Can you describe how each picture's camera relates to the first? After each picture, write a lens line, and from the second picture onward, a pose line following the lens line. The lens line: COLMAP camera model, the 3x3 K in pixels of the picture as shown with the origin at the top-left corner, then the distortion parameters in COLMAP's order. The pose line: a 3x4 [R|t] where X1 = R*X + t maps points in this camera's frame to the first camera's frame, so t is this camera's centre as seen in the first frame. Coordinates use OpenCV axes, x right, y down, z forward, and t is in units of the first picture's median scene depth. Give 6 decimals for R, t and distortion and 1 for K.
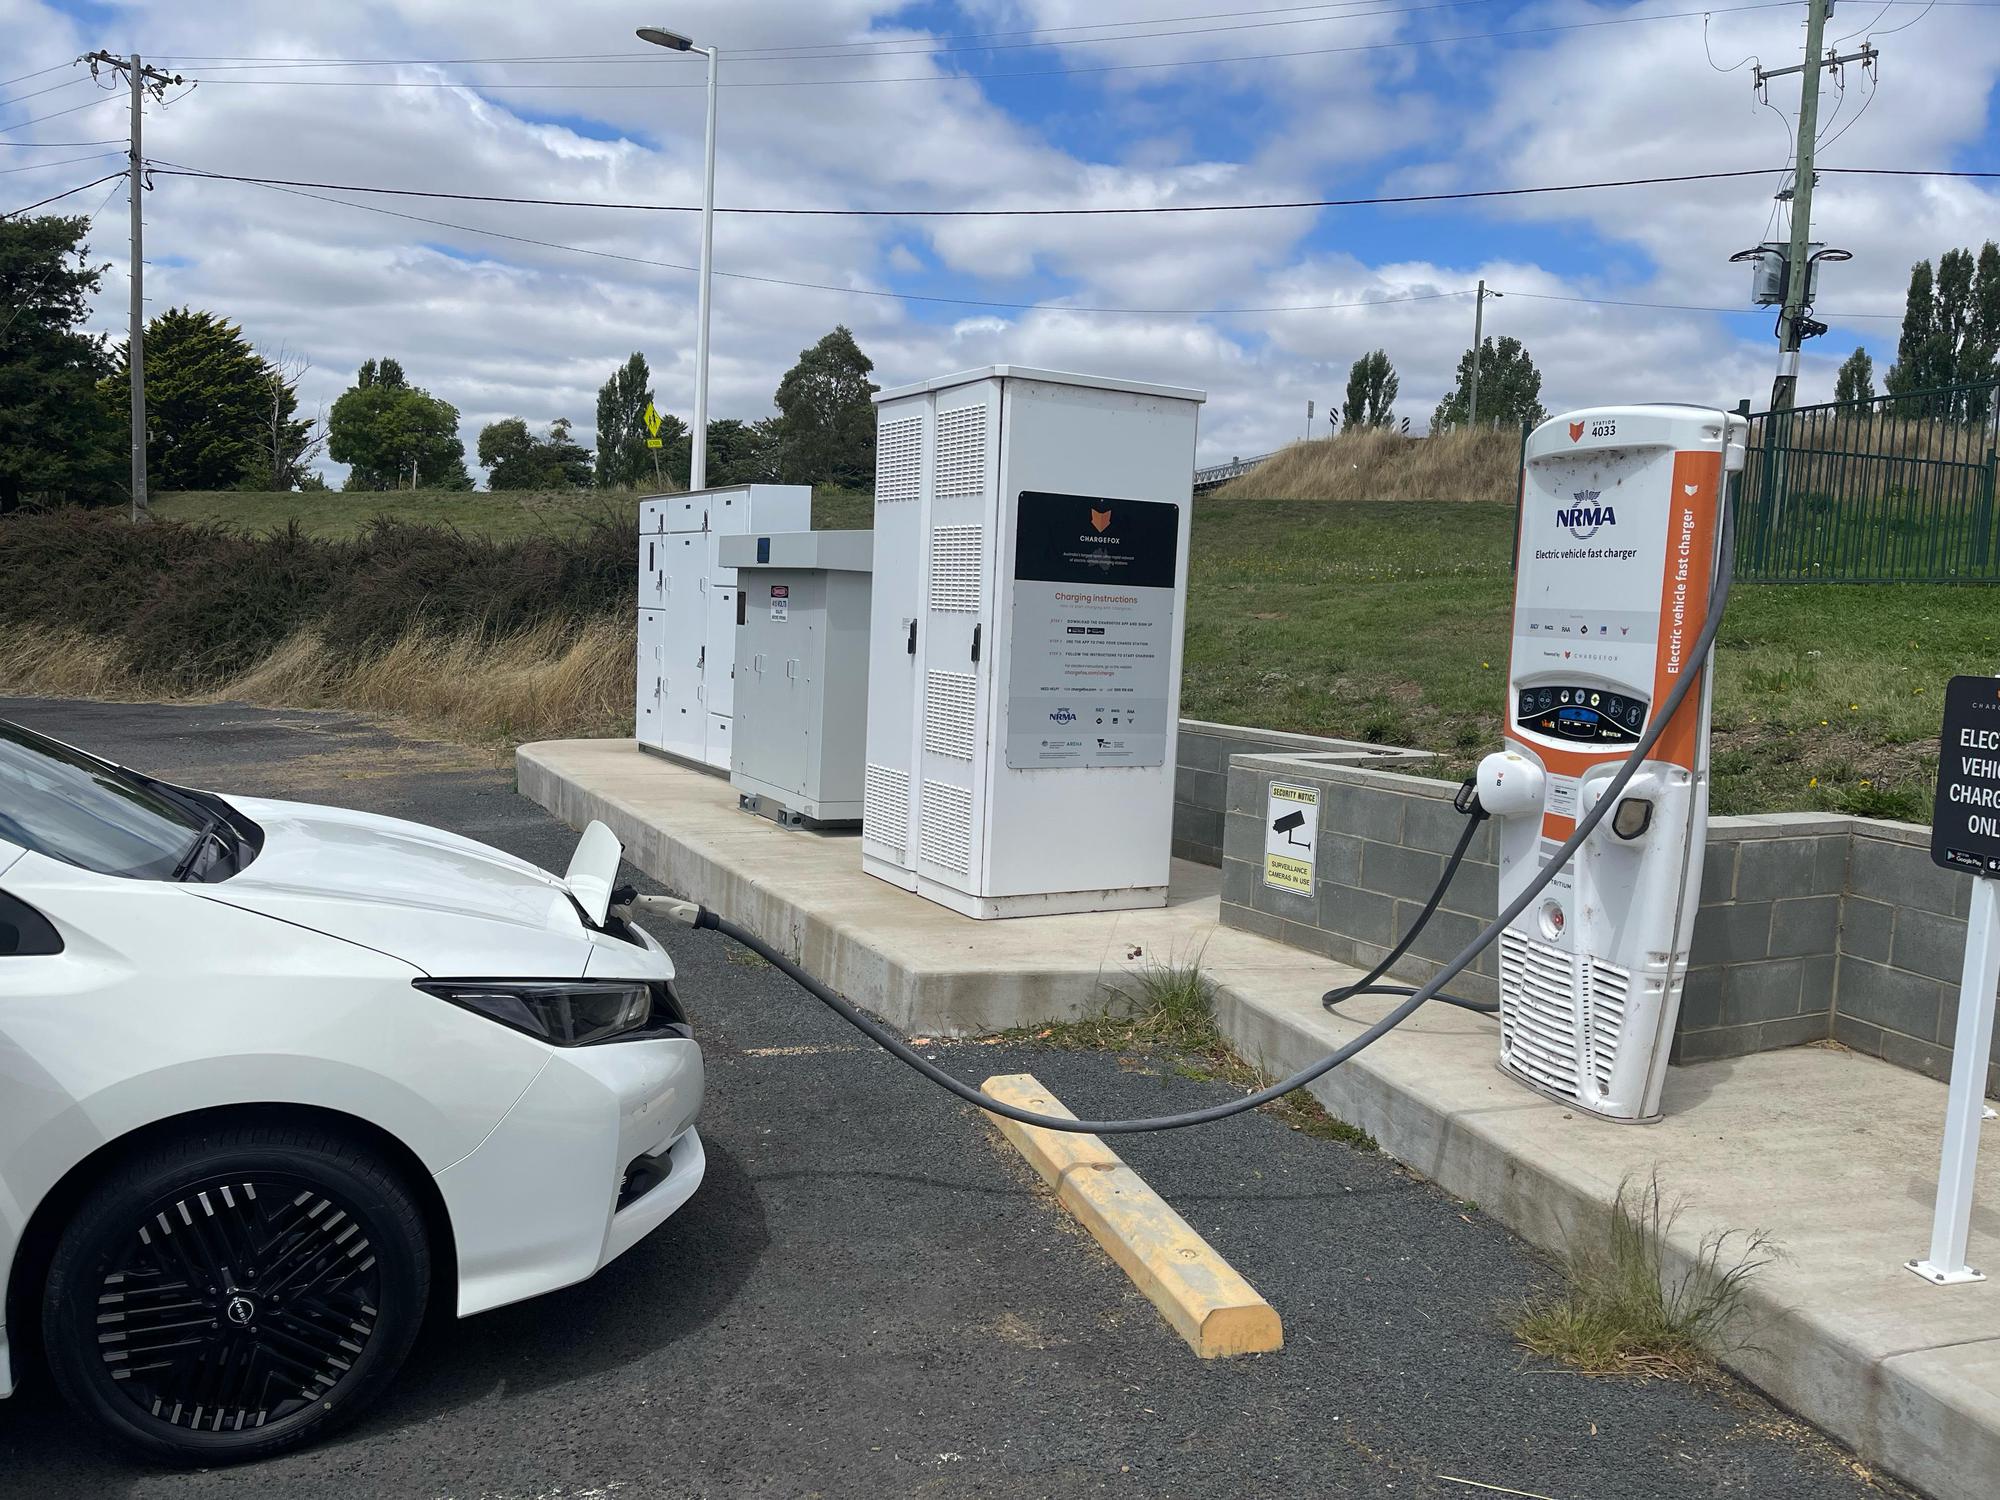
lens RADIAL K [[1519.1, 0, 1001.2], [0, 1519.1, 736.3], [0, 0, 1]] dist [0.084128, -0.122514]
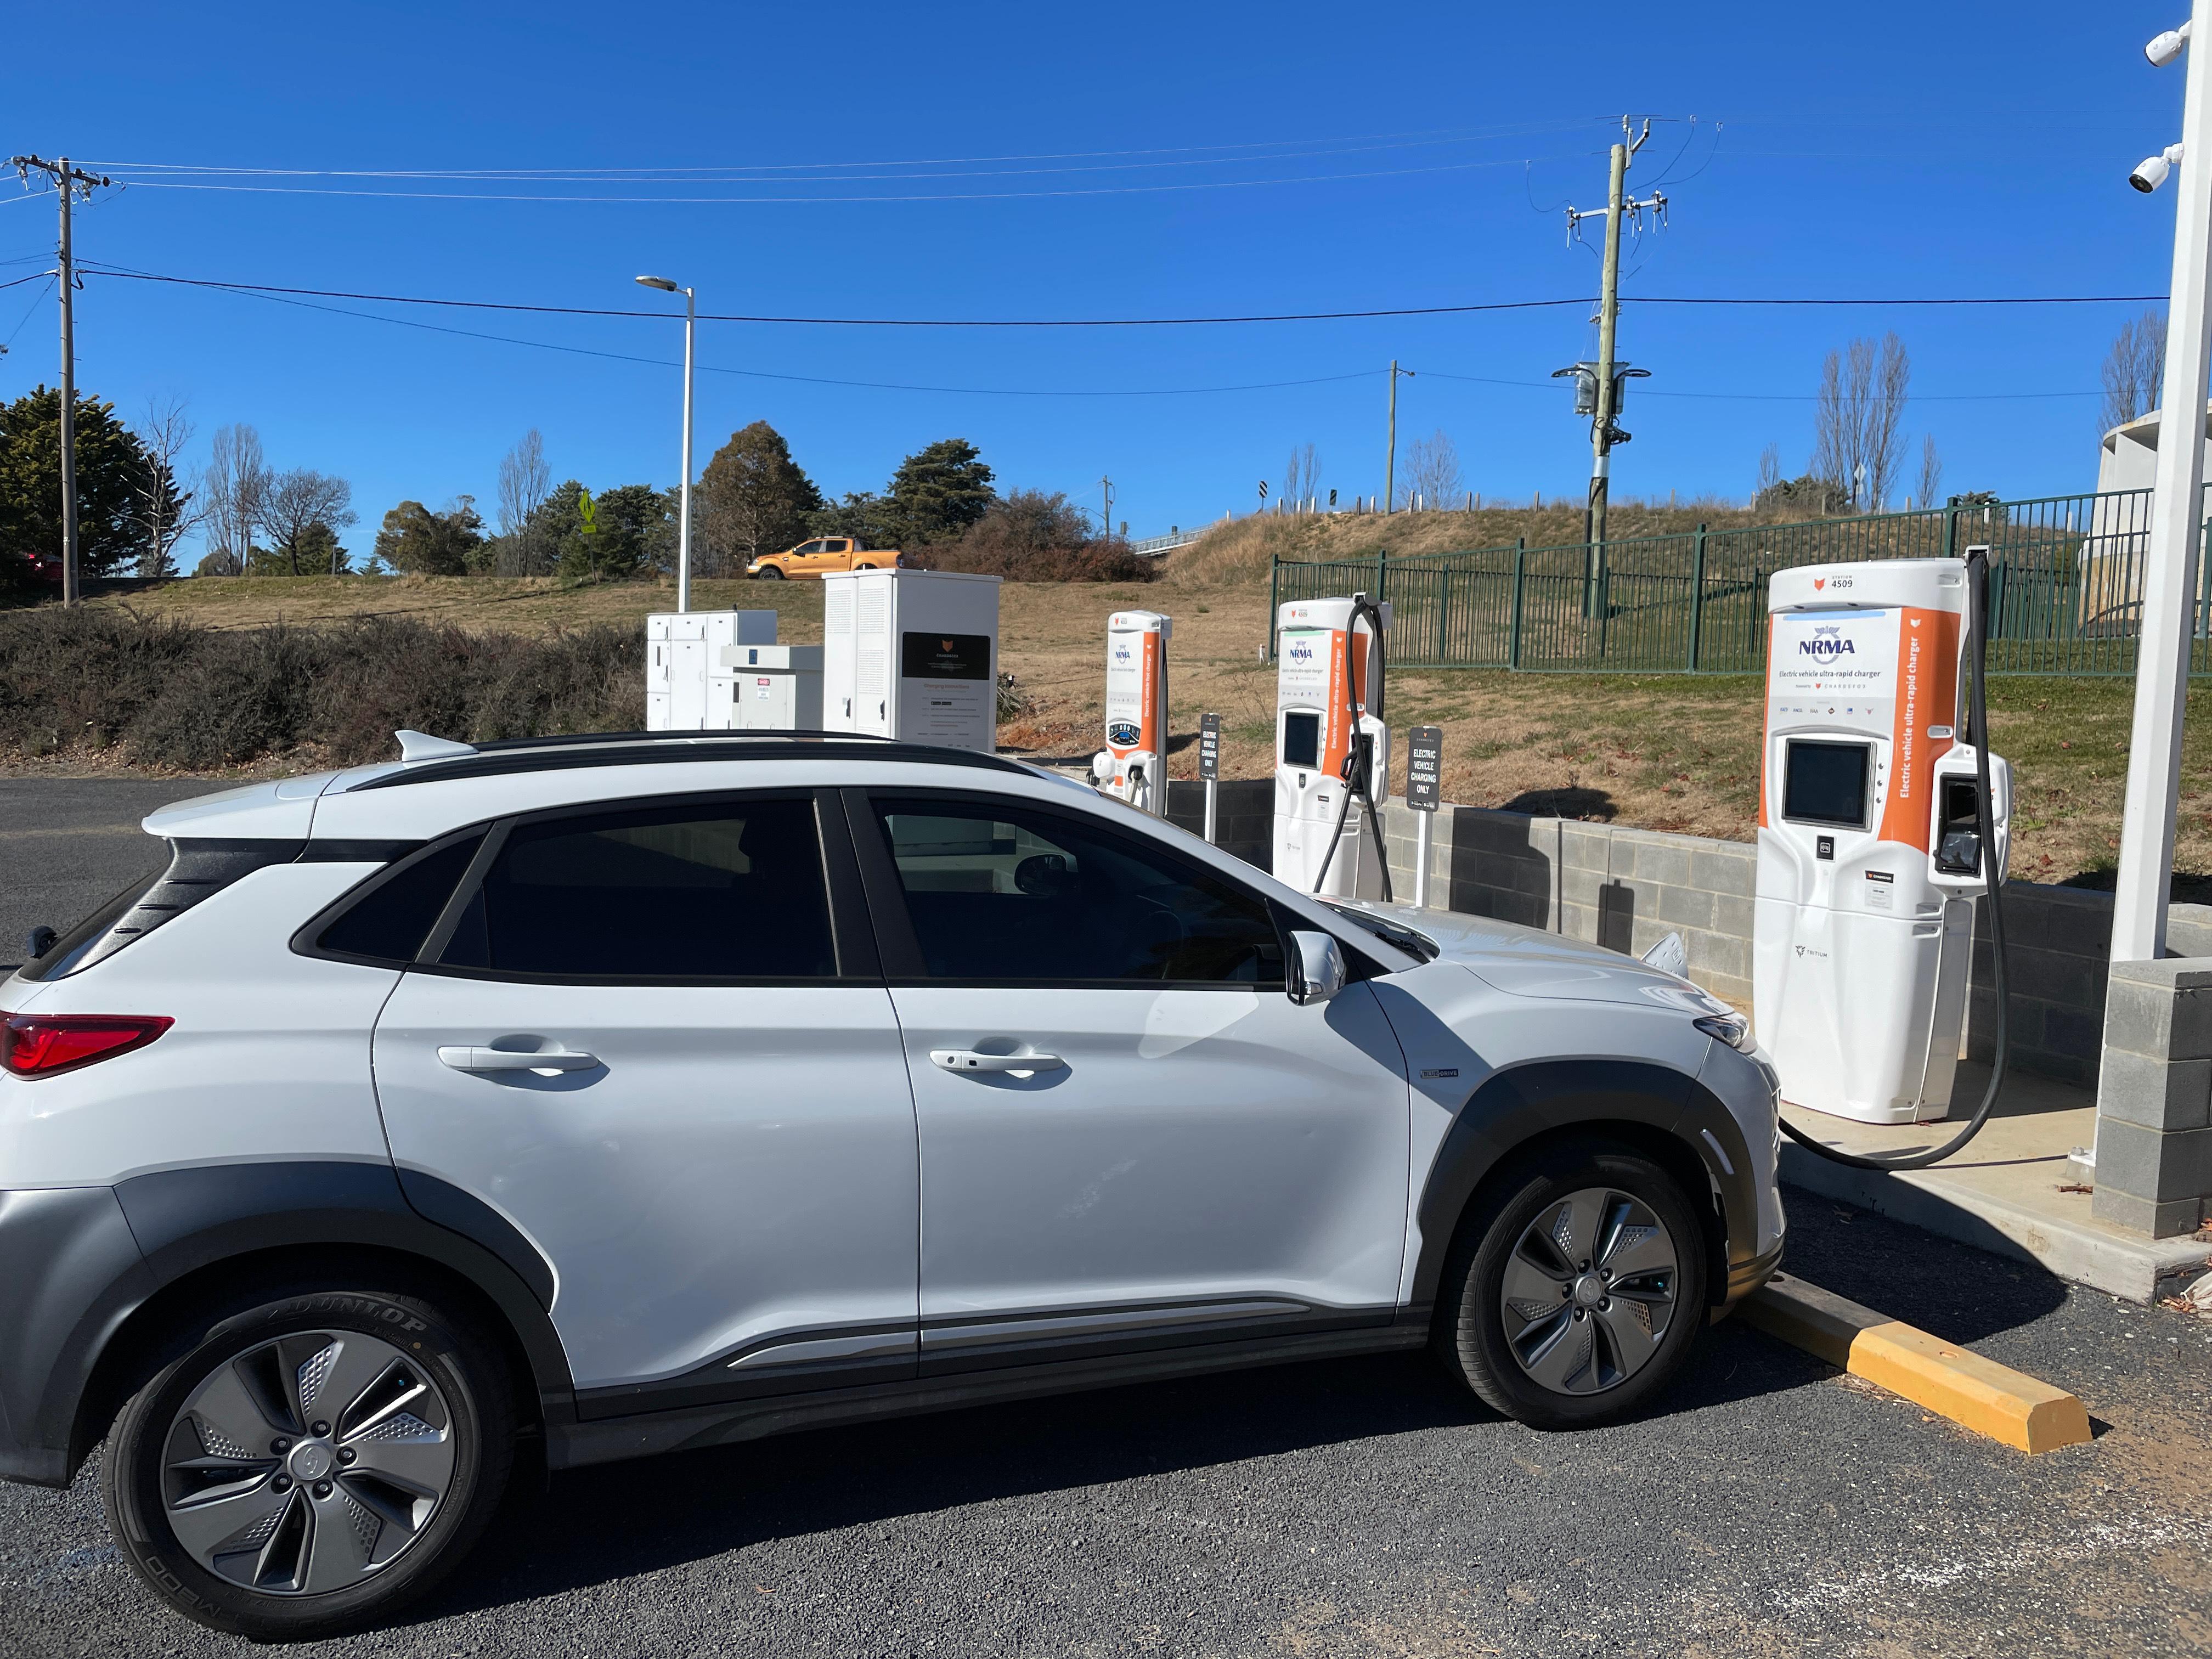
lens RADIAL K [[1686.0, 0, 1149.0], [0, 1686.0, 813.1], [0, 0, 1]] dist [0.062357, -0.005919]
pose [[0.992914, -0.022058, 0.116769, 0.033670], [0.022719, 0.999732, -0.004336, 0.043070], [-0.116643, 0.006958, 0.993150, -0.587605]]
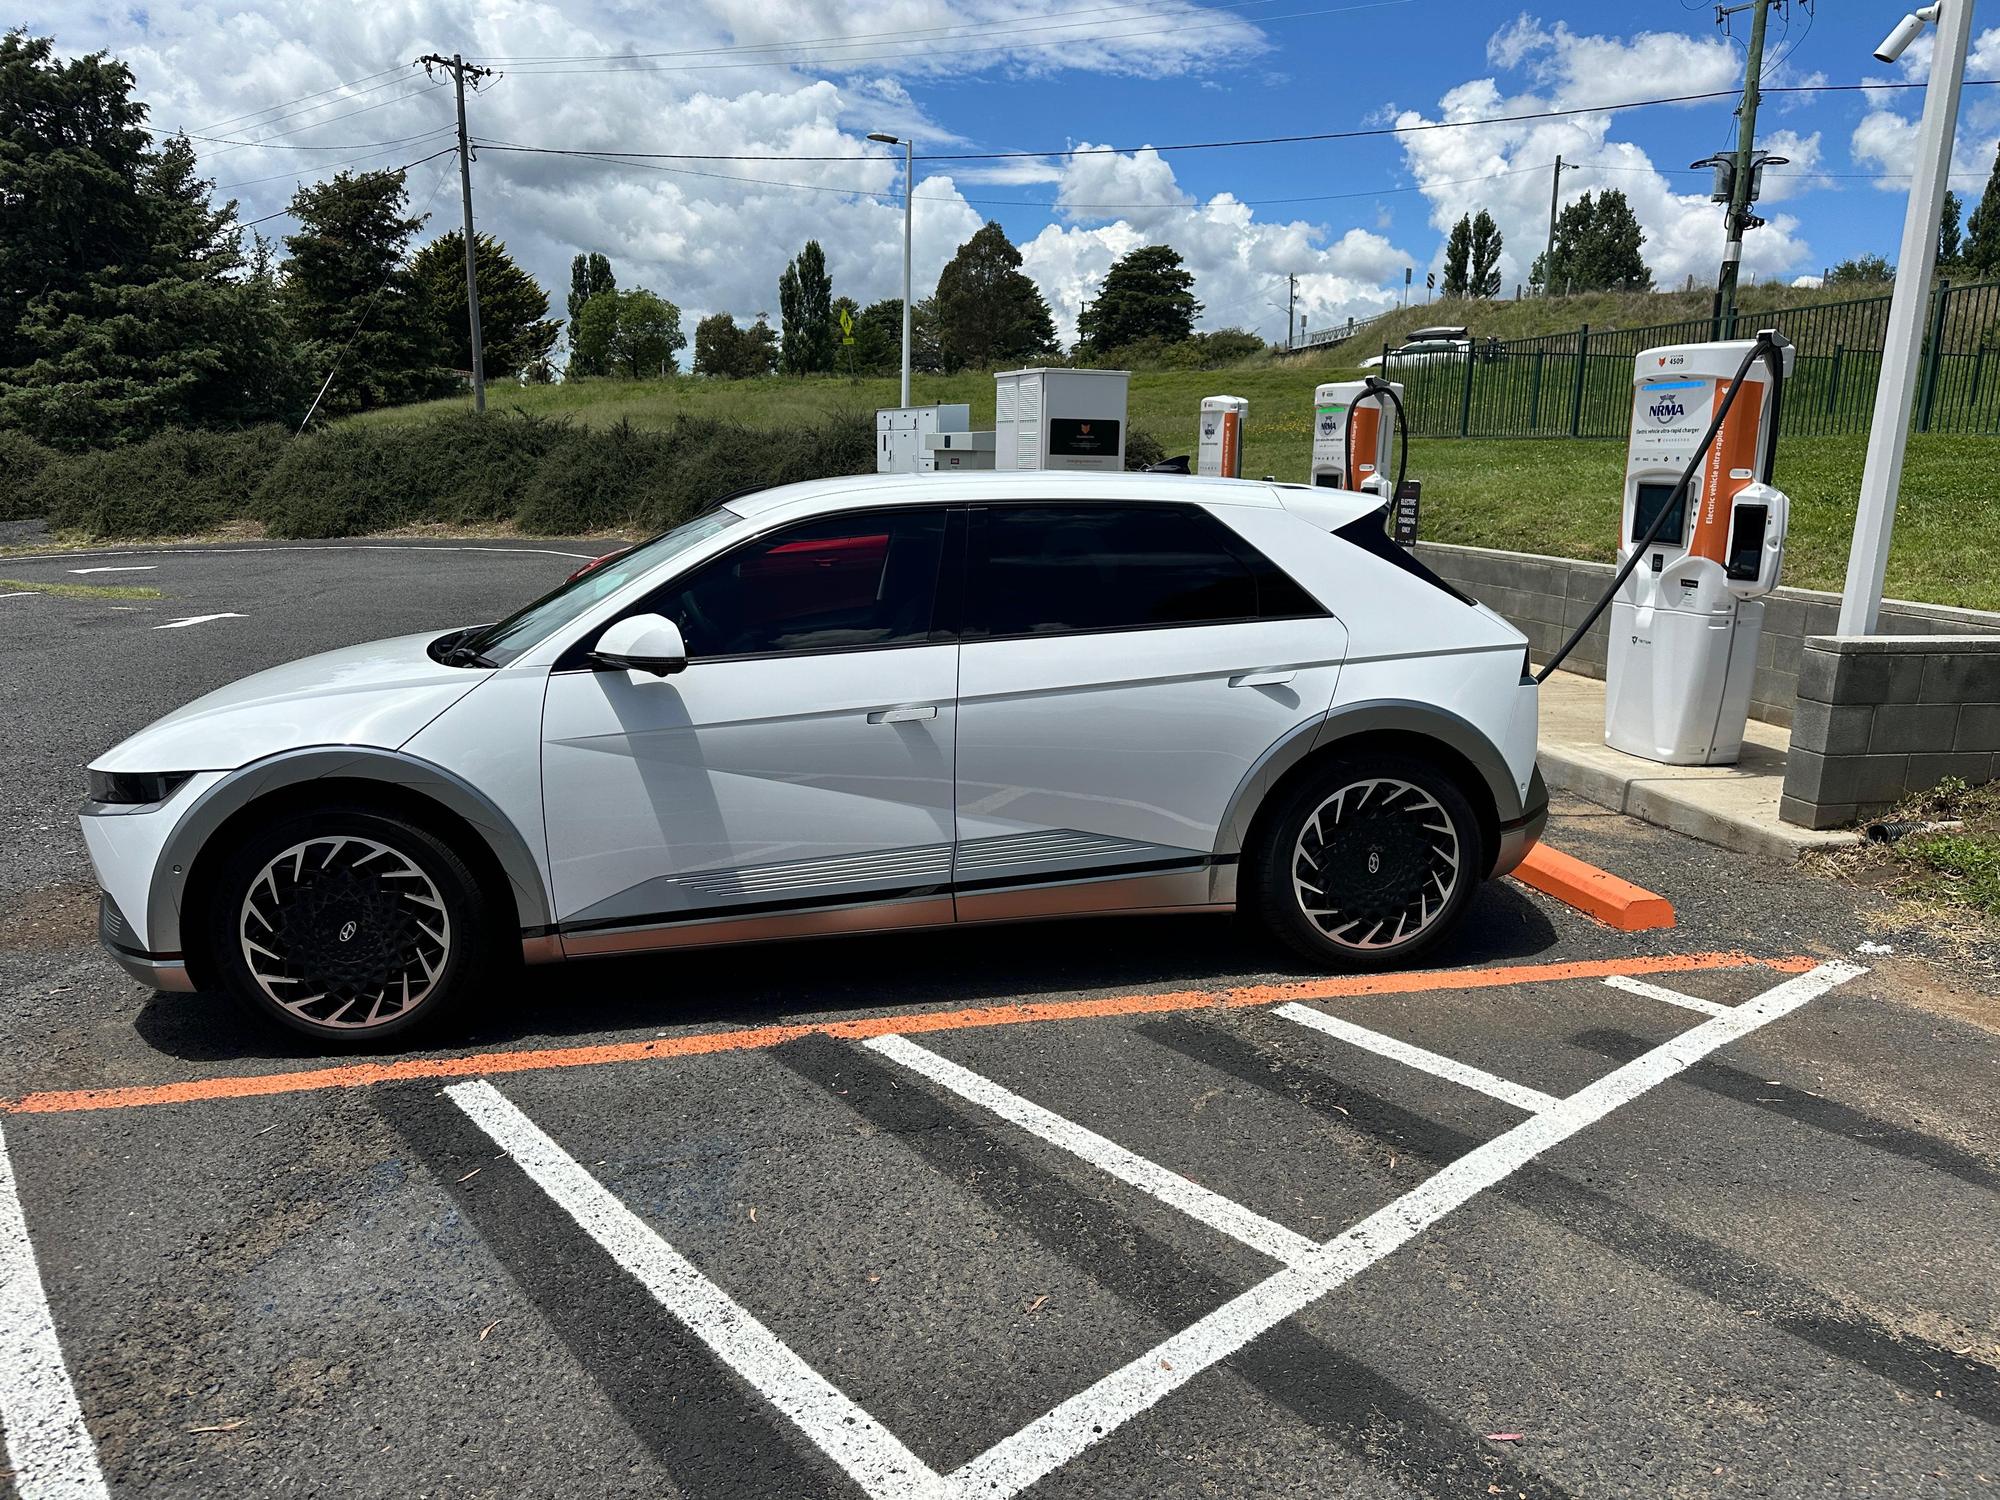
lens RADIAL K [[1411.3, 0, 991.8], [0, 1411.3, 787.2], [0, 0, 1]] dist [0.092613, -0.152636]
pose [[0.993705, -0.001446, -0.112020, 0.089456], [0.016802, 0.990531, 0.136260, 0.061637], [0.110763, -0.137284, 0.984319, -0.712814]]
